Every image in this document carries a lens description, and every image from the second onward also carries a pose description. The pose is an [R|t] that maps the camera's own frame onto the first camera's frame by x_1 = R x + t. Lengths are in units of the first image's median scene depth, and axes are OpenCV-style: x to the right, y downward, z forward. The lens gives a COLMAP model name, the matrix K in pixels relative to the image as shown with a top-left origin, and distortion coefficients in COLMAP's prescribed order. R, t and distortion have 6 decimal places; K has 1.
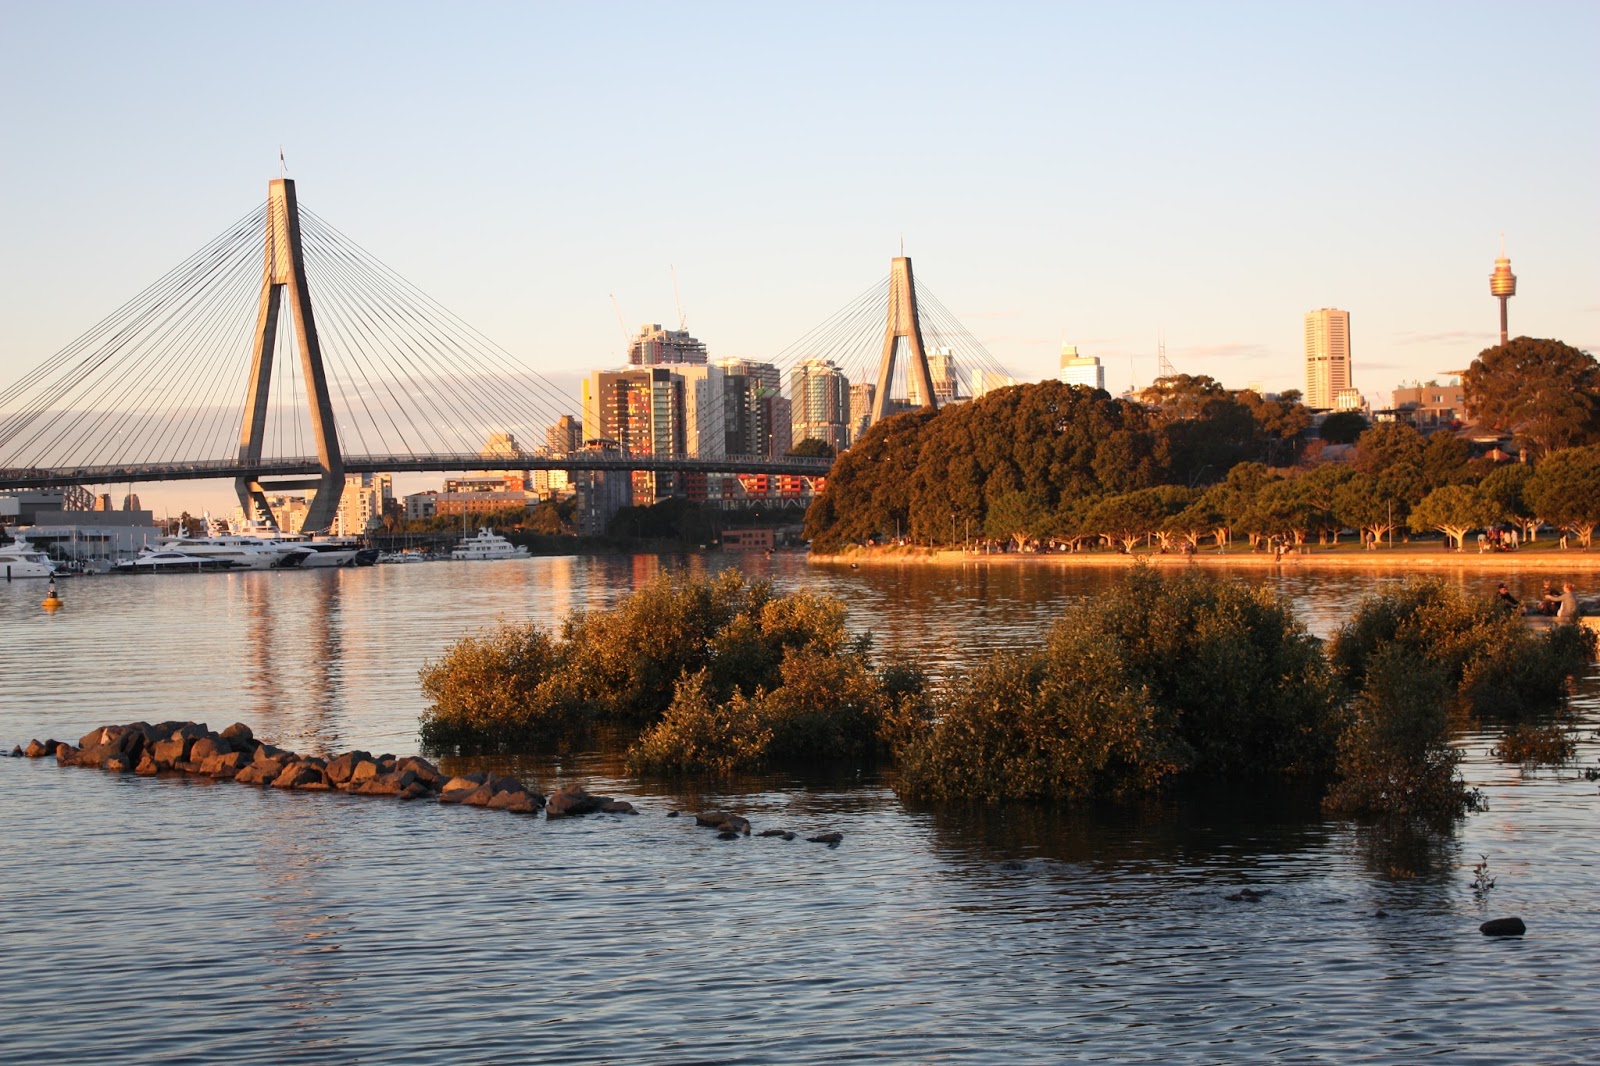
lens RADIAL K [[4130.5, 0, 800.0], [0, 4130.5, 533.0], [0, 0, 1]] dist [0.294670, 0.313053]
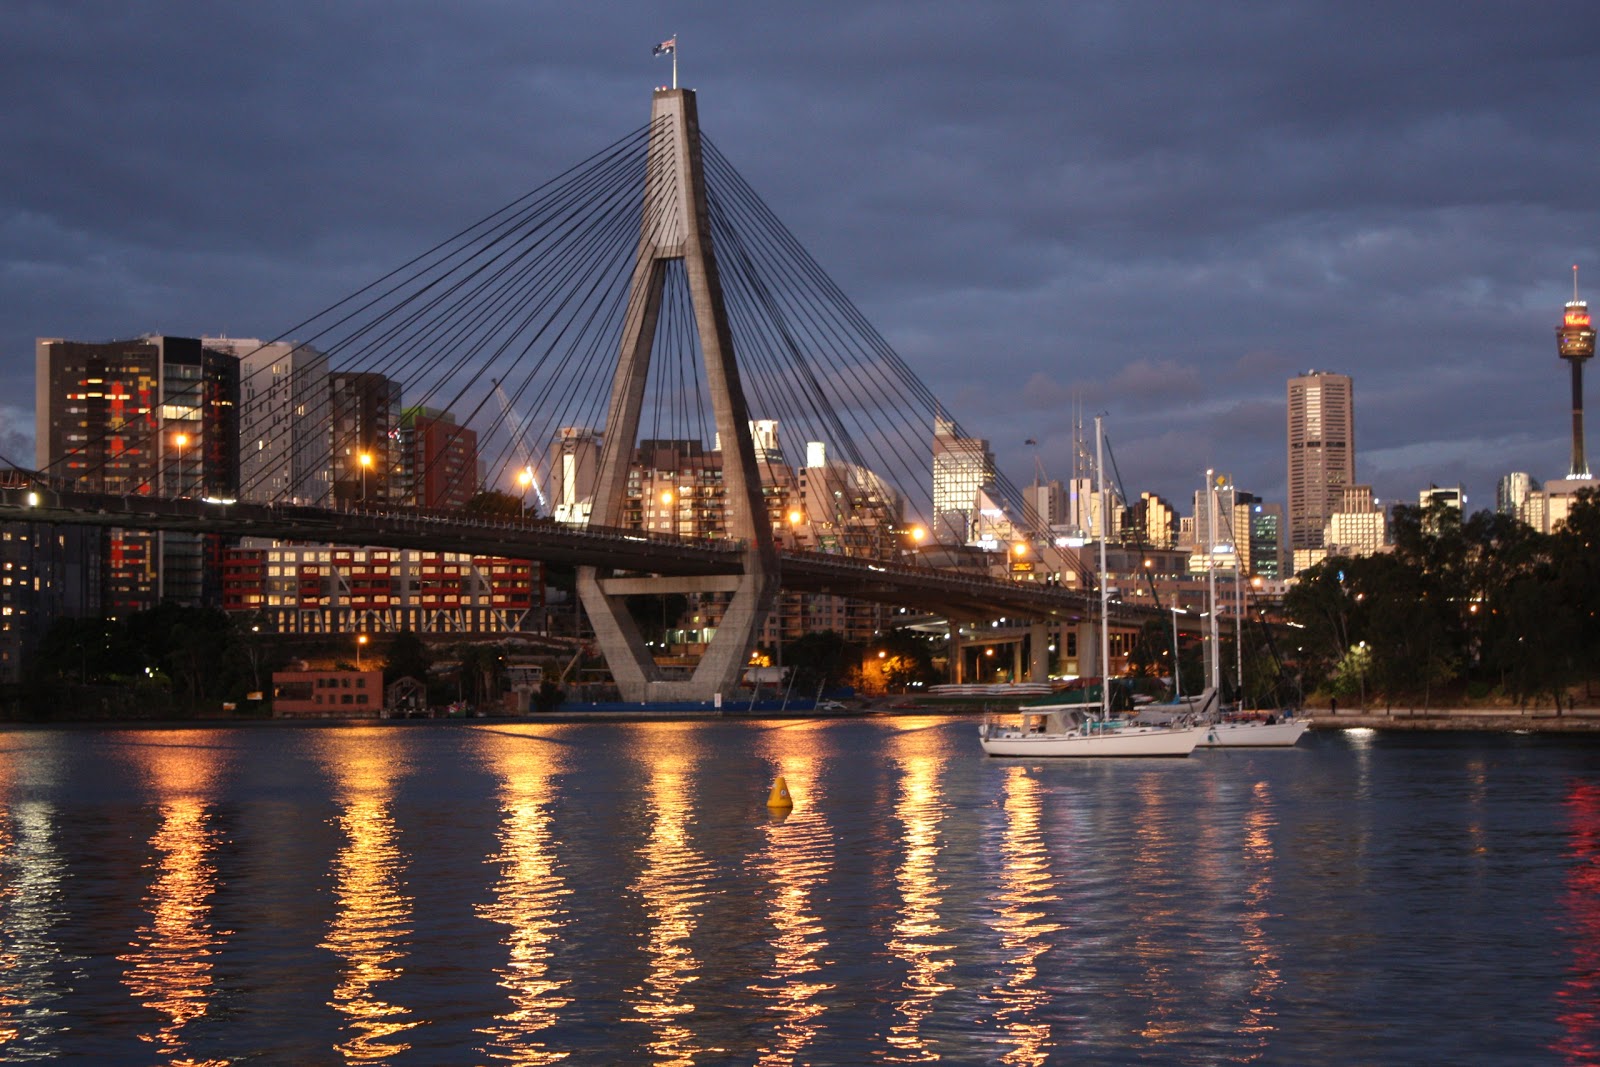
lens RADIAL K [[4130.5, 0, 800.0], [0, 4130.5, 533.5], [0, 0, 1]] dist [0.294670, 0.313053]
pose [[0.998915, 0.019913, 0.042092, 0.023752], [-0.018343, 0.999133, -0.037364, 0.000278], [-0.042800, 0.036551, 0.998415, 0.638191]]
